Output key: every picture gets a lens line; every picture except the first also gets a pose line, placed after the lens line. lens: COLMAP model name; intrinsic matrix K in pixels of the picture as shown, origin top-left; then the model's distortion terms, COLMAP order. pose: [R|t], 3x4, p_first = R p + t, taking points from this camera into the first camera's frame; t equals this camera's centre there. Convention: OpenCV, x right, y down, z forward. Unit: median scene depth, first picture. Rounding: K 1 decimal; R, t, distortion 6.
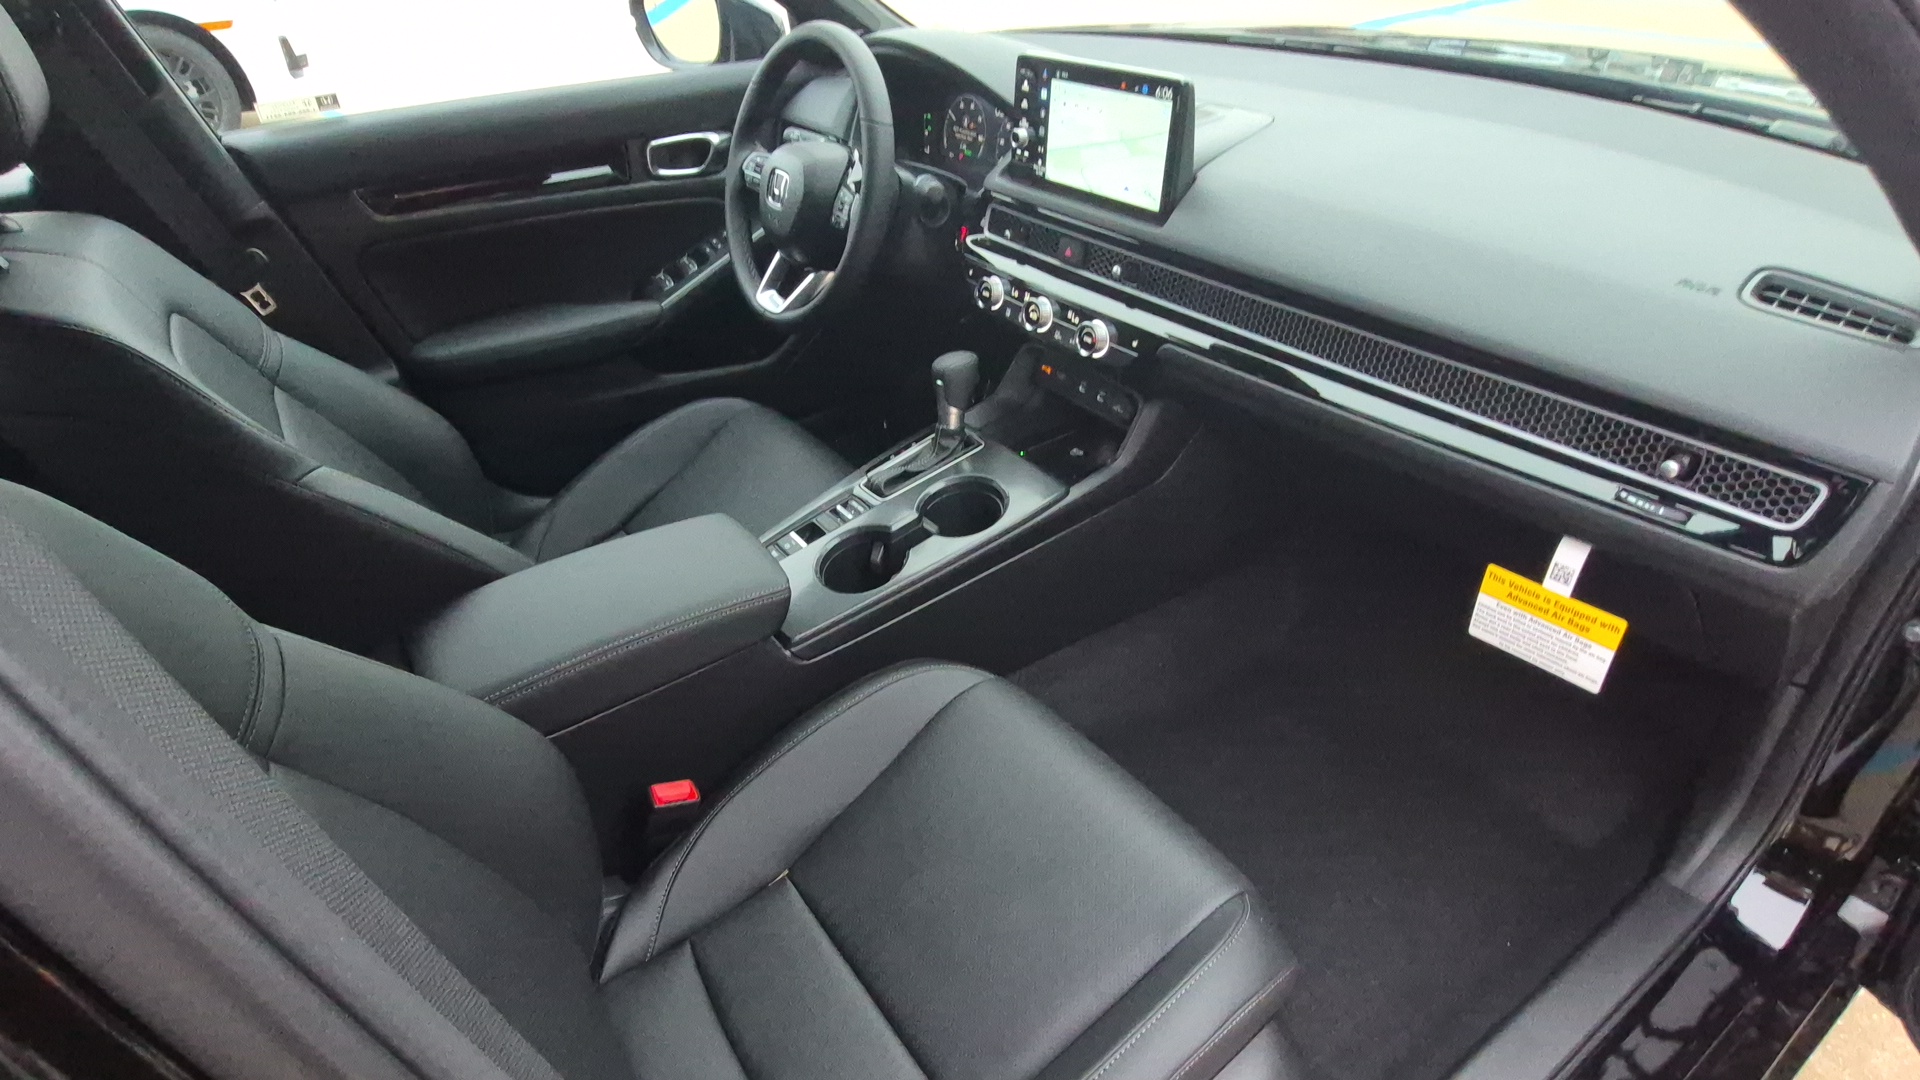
lens RADIAL K [[1002.0, 0, 947.7], [0, 1002.0, 567.1], [0, 0, 1]] dist [-0.002801, -0.001446]
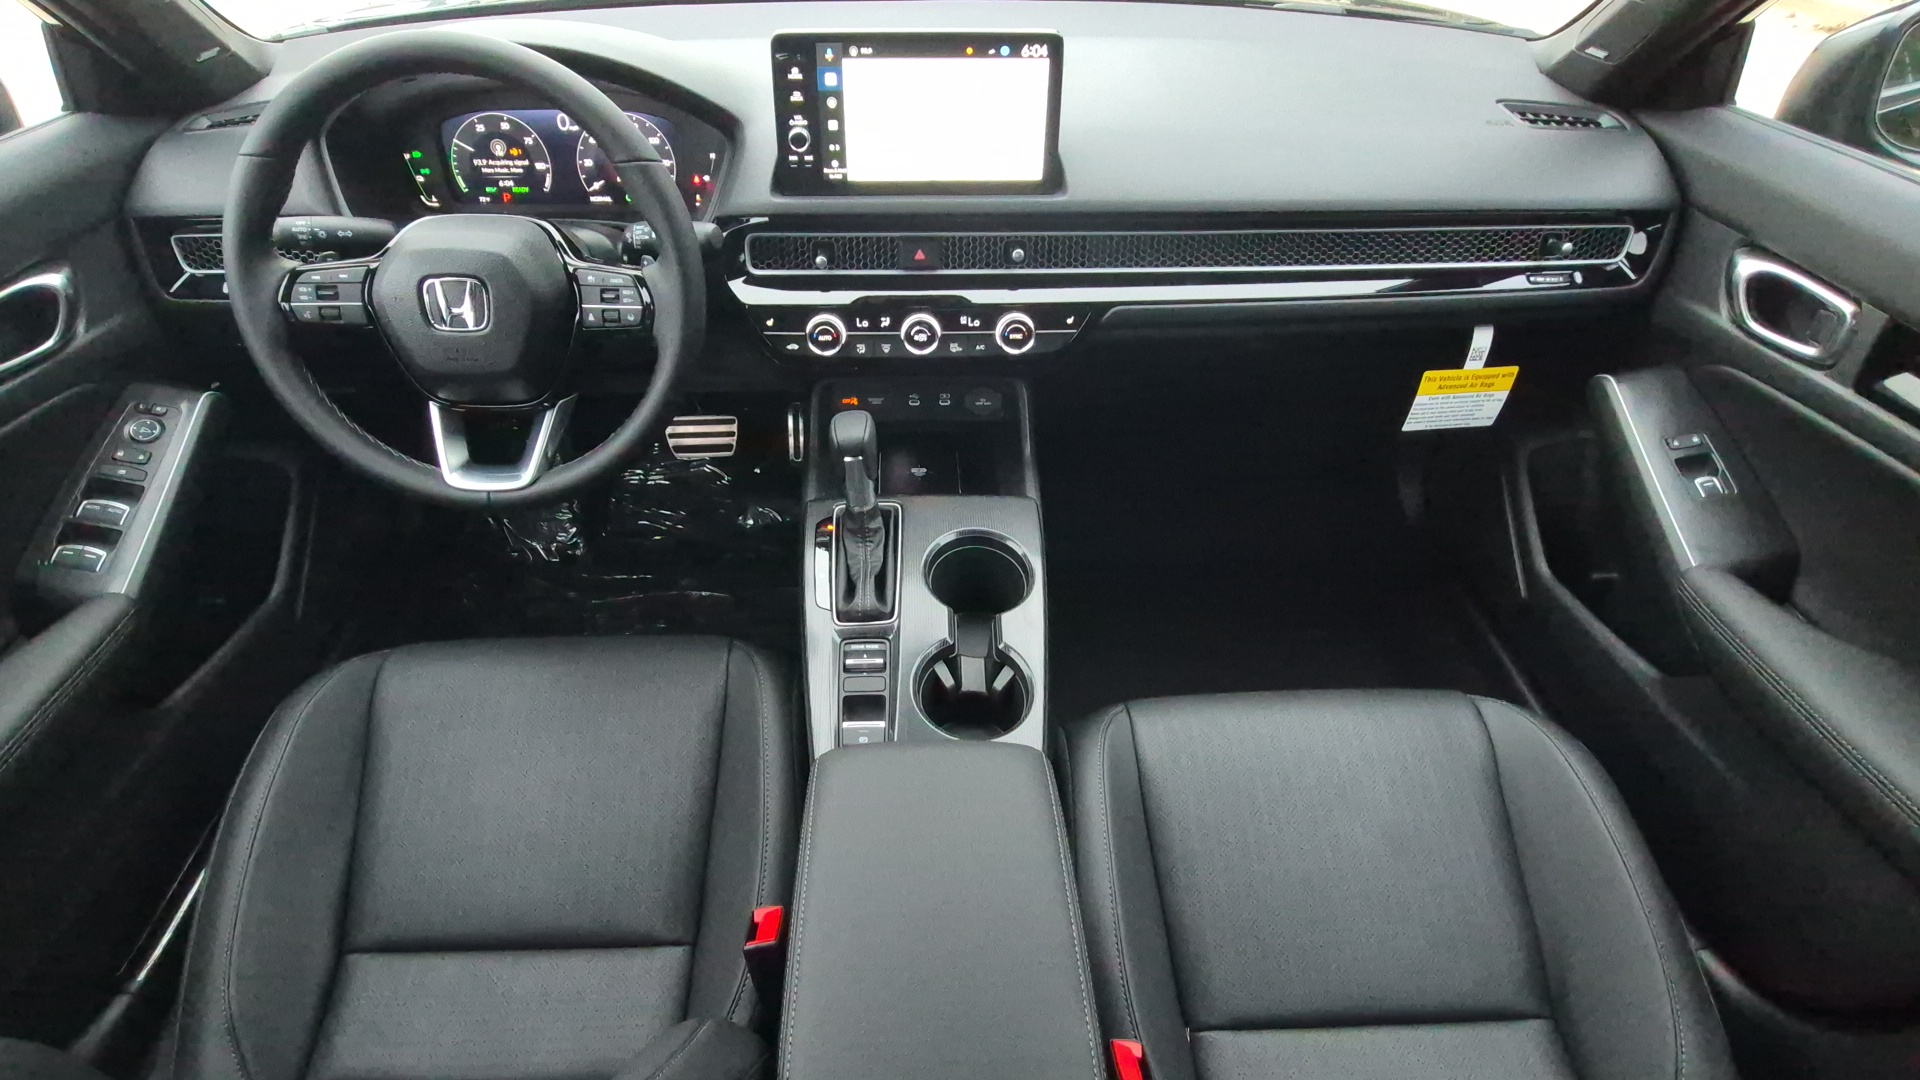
lens RADIAL K [[1002.0, 0, 947.7], [0, 1002.0, 567.1], [0, 0, 1]] dist [-0.002801, -0.001446]
pose [[0.541495, -0.491861, 0.681804, -0.614430], [0.461002, 0.851911, 0.248445, -0.305426], [-0.703036, 0.179782, 0.688054, 0.466729]]
